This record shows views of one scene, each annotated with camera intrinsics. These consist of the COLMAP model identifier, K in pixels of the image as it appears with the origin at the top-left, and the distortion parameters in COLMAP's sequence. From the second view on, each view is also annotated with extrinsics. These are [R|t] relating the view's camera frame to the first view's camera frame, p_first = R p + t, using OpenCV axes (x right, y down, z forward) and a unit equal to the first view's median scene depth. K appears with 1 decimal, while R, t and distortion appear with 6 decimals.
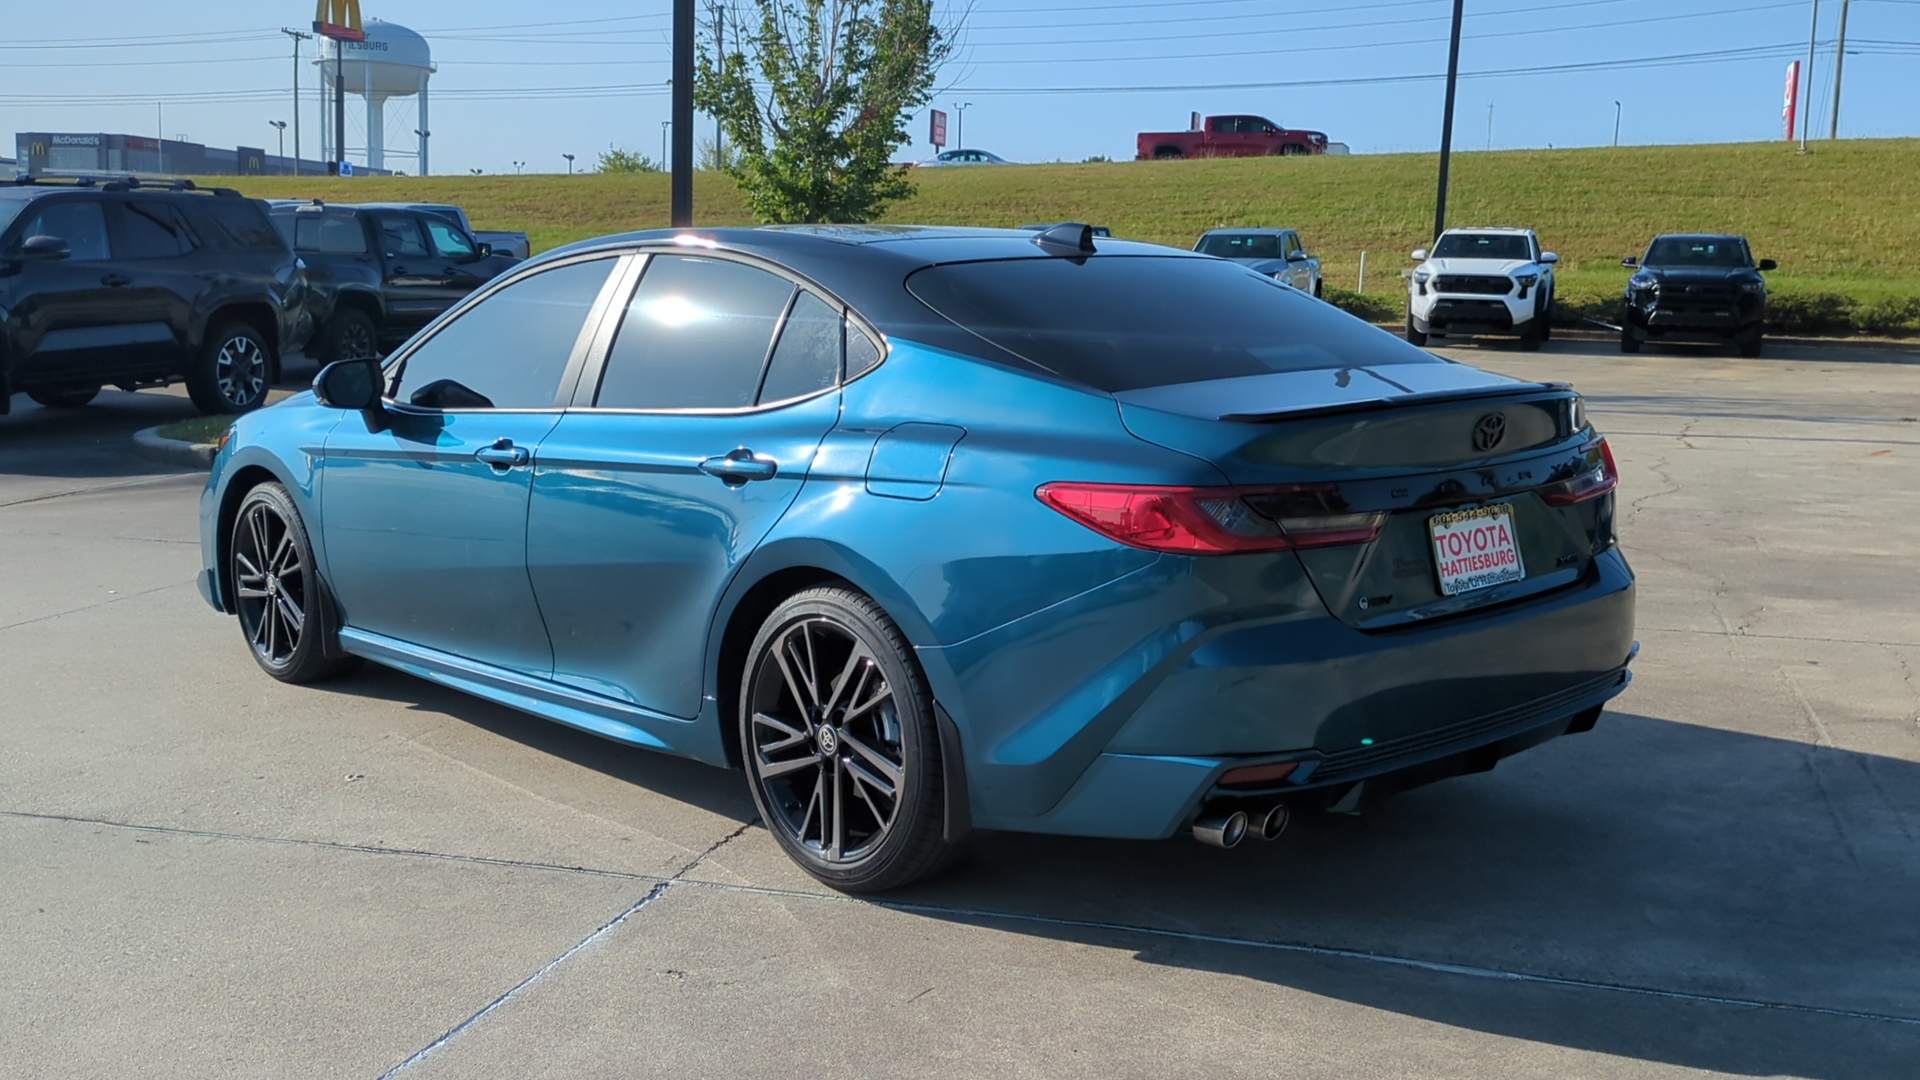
lens RADIAL K [[1898.1, 0, 960.0], [0, 1898.1, 540.0], [0, 0, 1]] dist [0.050410, -0.081742]
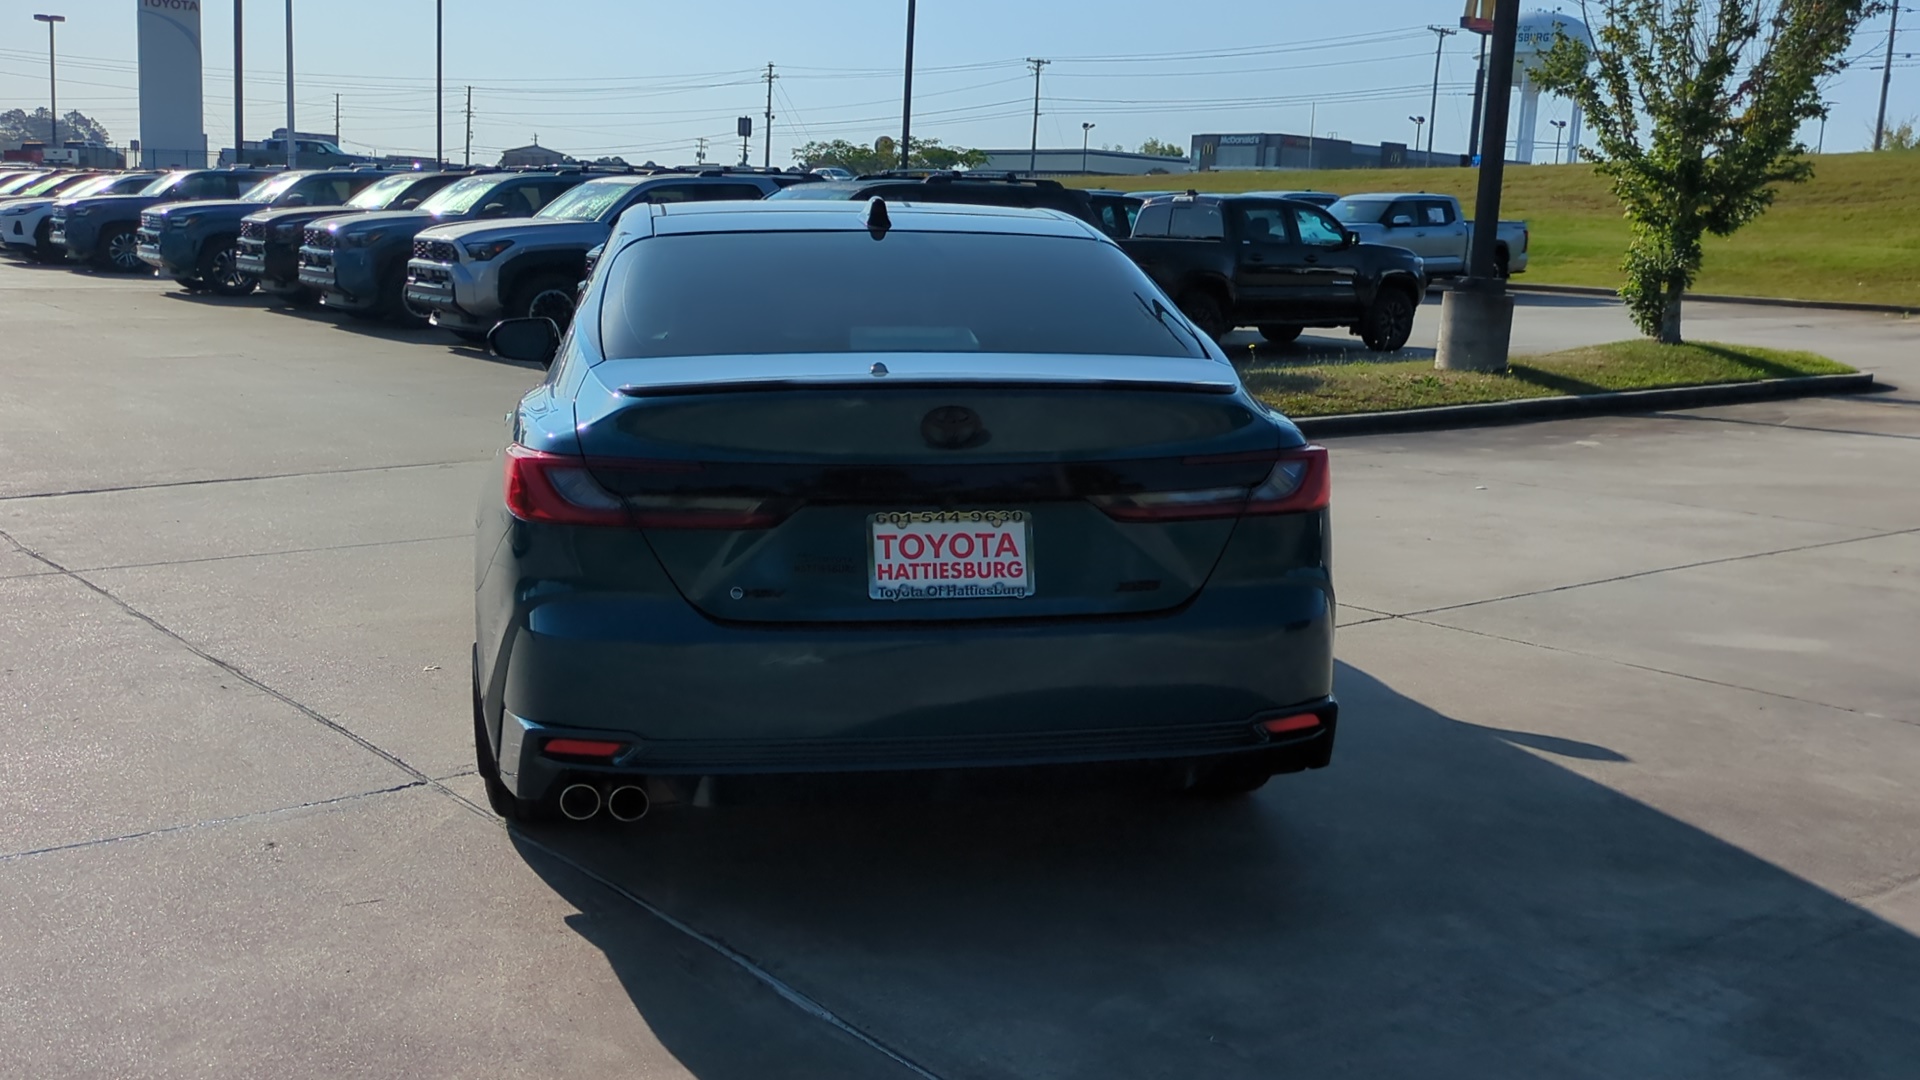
lens RADIAL K [[1893.4, 0, 960.0], [0, 1893.4, 540.0], [0, 0, 1]] dist [0.050372, -0.021913]
pose [[0.827275, 0.096779, -0.553398, 0.154604], [-0.094424, 0.994990, 0.032850, -0.006532], [0.553805, 0.025078, 0.832269, 0.050879]]
